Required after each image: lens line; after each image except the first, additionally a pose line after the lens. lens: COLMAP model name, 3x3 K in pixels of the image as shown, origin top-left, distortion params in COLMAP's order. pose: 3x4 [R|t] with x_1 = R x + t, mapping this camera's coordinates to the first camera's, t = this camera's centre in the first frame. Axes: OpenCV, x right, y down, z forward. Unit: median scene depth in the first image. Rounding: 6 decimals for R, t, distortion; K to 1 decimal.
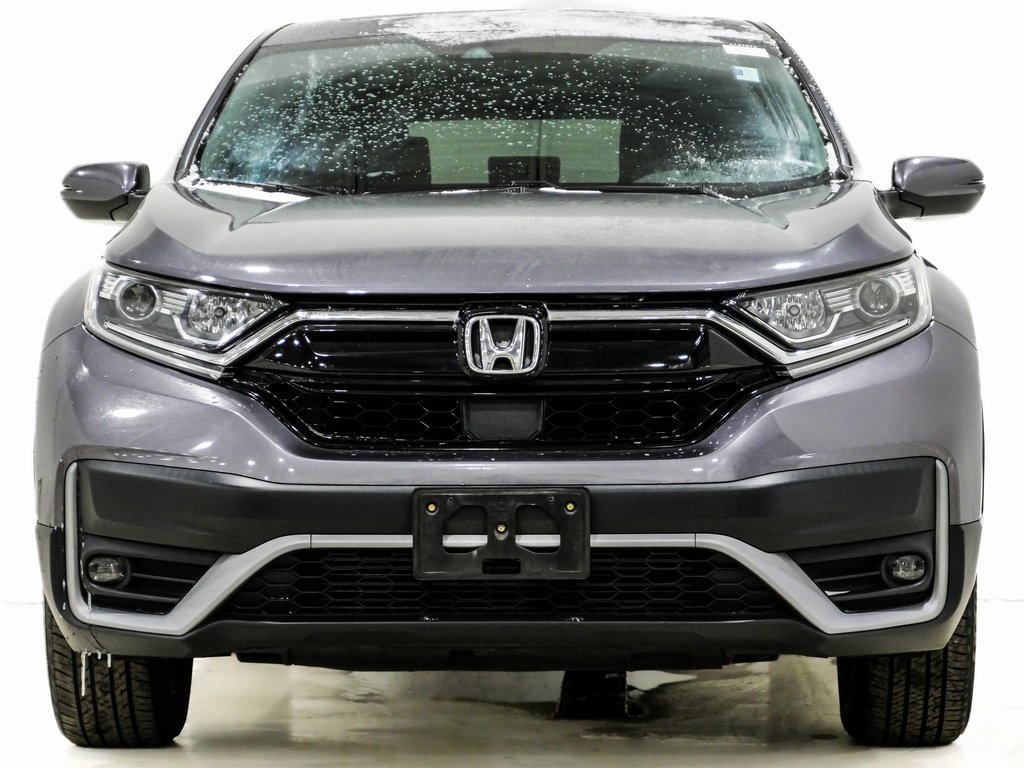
lens RADIAL K [[3637.7, 0, 512.7], [0, 3637.7, 384.4], [0, 0, 1]] dist [-0.330208, 0.000000]
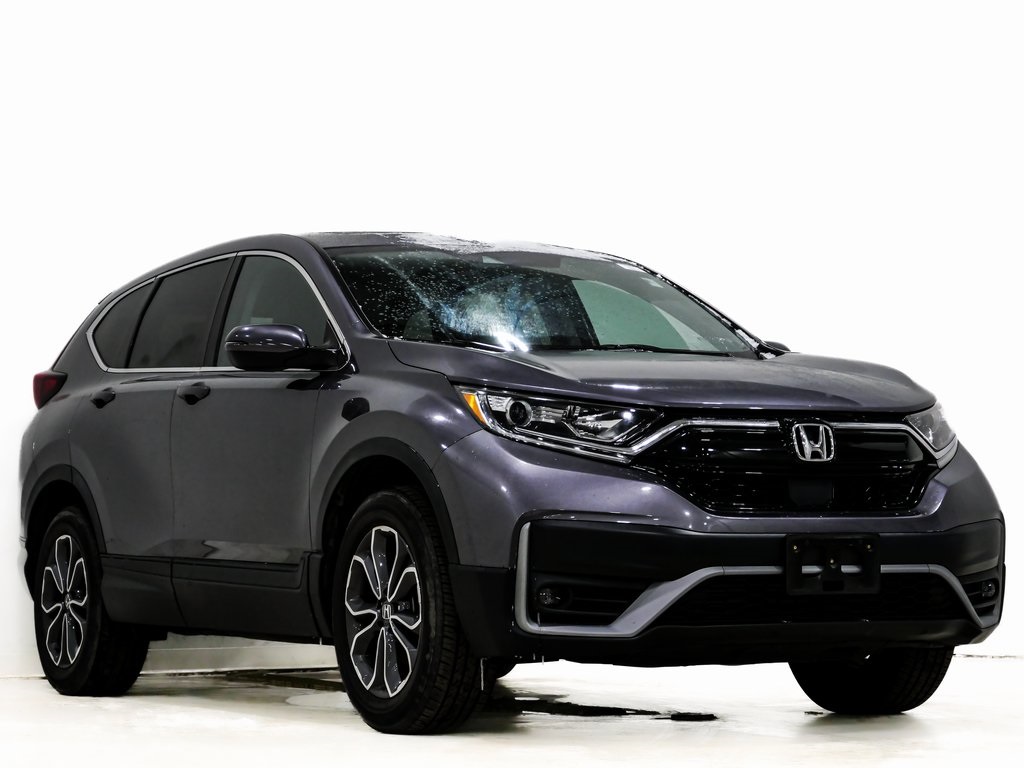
lens RADIAL K [[2733.3, 0, 509.7], [0, 2733.3, 386.2], [0, 0, 1]] dist [0.047025, 0.000000]
pose [[0.858049, 0.028283, 0.512788, -0.708325], [0.008508, 0.997563, -0.069257, 0.044316], [-0.513497, 0.063789, 0.855717, 0.072456]]
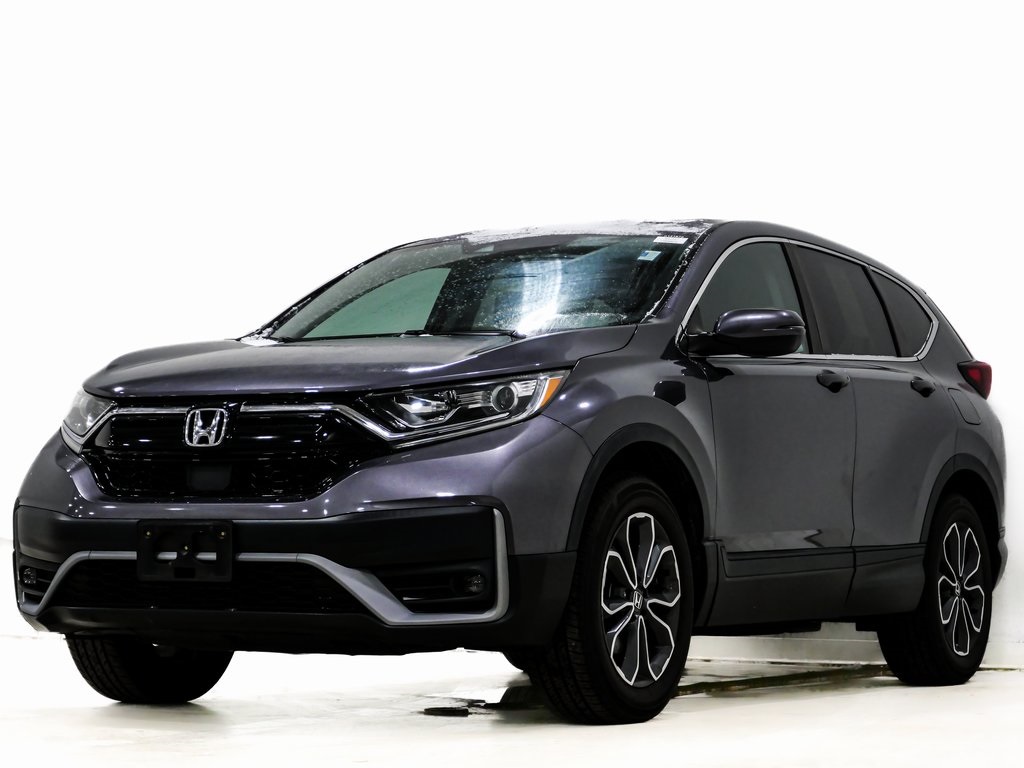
lens RADIAL K [[2712.4, 0, 510.6], [0, 2712.4, 381.9], [0, 0, 1]] dist [0.073803, 0.000000]
pose [[0.886818, -0.014536, -0.461890, 0.633418], [-0.017057, 0.997794, -0.064151, 0.040480], [0.461803, 0.064768, 0.884614, 0.055326]]
